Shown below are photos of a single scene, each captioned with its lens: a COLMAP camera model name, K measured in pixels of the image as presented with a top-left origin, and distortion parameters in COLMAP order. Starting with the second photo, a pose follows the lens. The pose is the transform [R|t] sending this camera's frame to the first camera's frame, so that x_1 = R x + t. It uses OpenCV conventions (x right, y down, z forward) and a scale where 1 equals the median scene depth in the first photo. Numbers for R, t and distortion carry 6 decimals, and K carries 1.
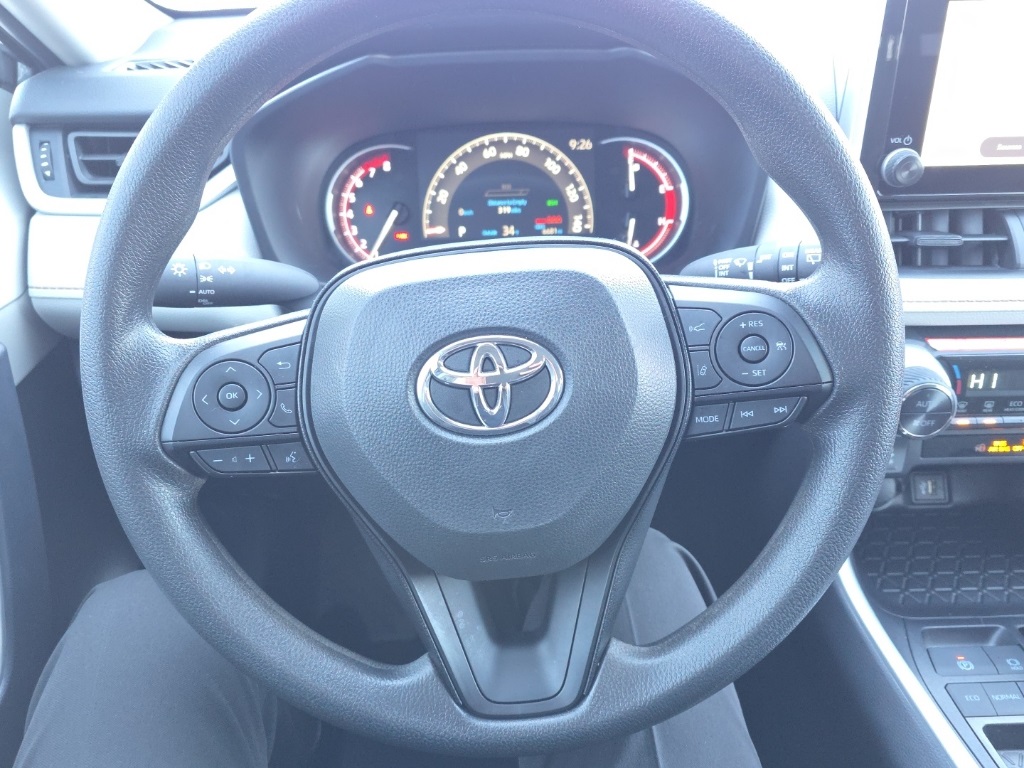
lens RADIAL K [[778.7, 0, 512.0], [0, 778.7, 384.0], [0, 0, 1]] dist [0.024351, -0.001547]
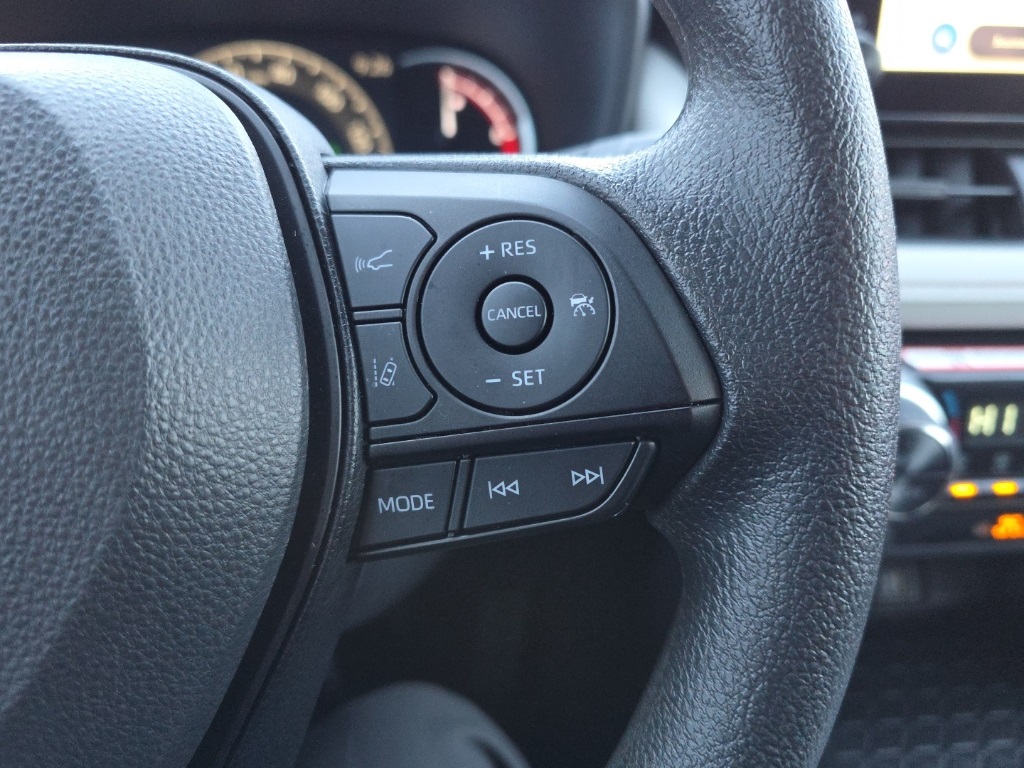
lens RADIAL K [[807.2, 0, 512.0], [0, 807.2, 384.0], [0, 0, 1]] dist [-0.005972, -0.004421]
pose [[0.996810, 0.001534, 0.079802, 0.195511], [0.004129, 0.997486, -0.070749, 0.011037], [-0.079710, 0.070853, 0.994297, 0.435357]]
